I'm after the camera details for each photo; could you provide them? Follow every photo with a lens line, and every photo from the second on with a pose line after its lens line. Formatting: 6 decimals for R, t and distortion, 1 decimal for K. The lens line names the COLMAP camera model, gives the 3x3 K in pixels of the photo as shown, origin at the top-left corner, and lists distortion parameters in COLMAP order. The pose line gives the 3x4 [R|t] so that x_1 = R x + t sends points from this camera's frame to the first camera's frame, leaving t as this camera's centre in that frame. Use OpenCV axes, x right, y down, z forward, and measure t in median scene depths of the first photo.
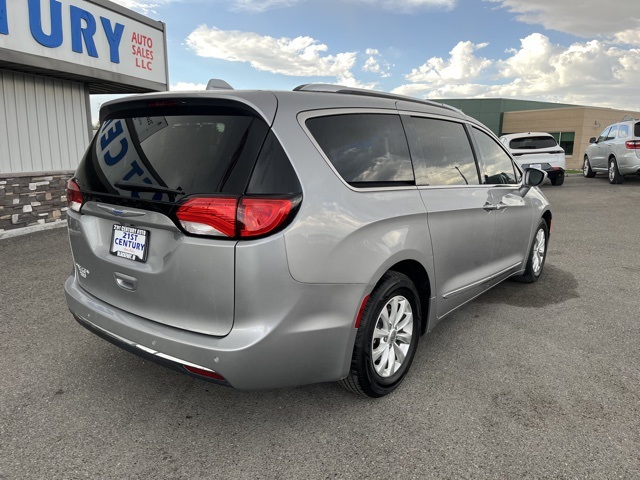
lens RADIAL K [[482.3, 0, 317.0], [0, 482.3, 240.1], [0, 0, 1]] dist [0.077613, -0.105959]
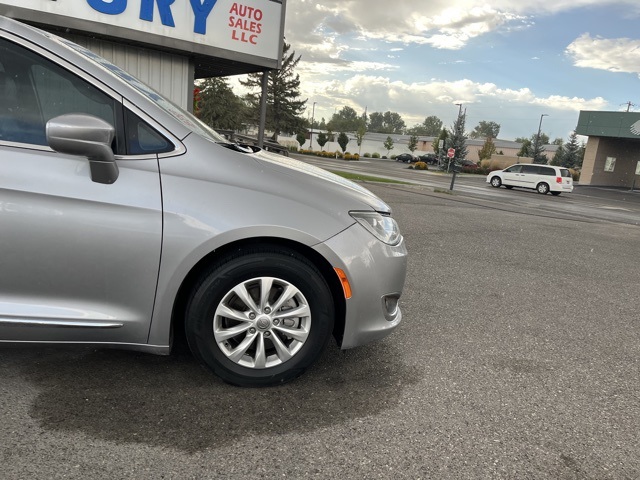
lens RADIAL K [[485.5, 0, 324.9], [0, 485.5, 239.6], [0, 0, 1]] dist [0.076069, -0.114662]
pose [[0.771102, 0.194483, -0.606283, 0.494156], [-0.211852, 0.976323, 0.043740, -0.057450], [0.600434, 0.094714, 0.794045, 0.431999]]
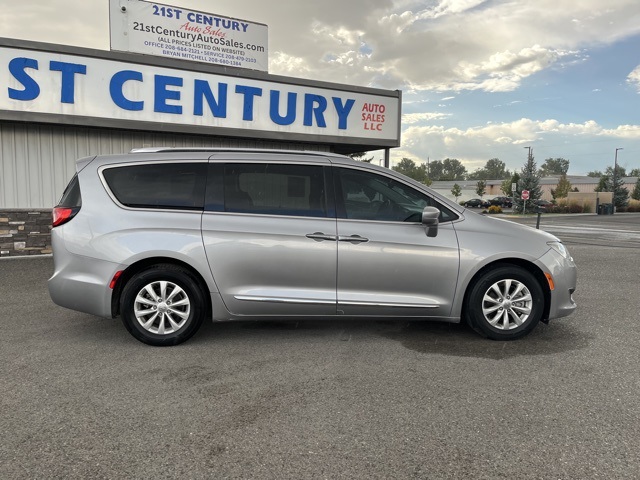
lens RADIAL K [[482.3, 0, 317.0], [0, 482.3, 240.1], [0, 0, 1]] dist [0.077613, -0.105959]
pose [[0.682441, 0.071241, -0.727461, 0.548167], [-0.142521, 0.989106, -0.036837, -0.007979], [0.716911, 0.128818, 0.685160, 0.098557]]
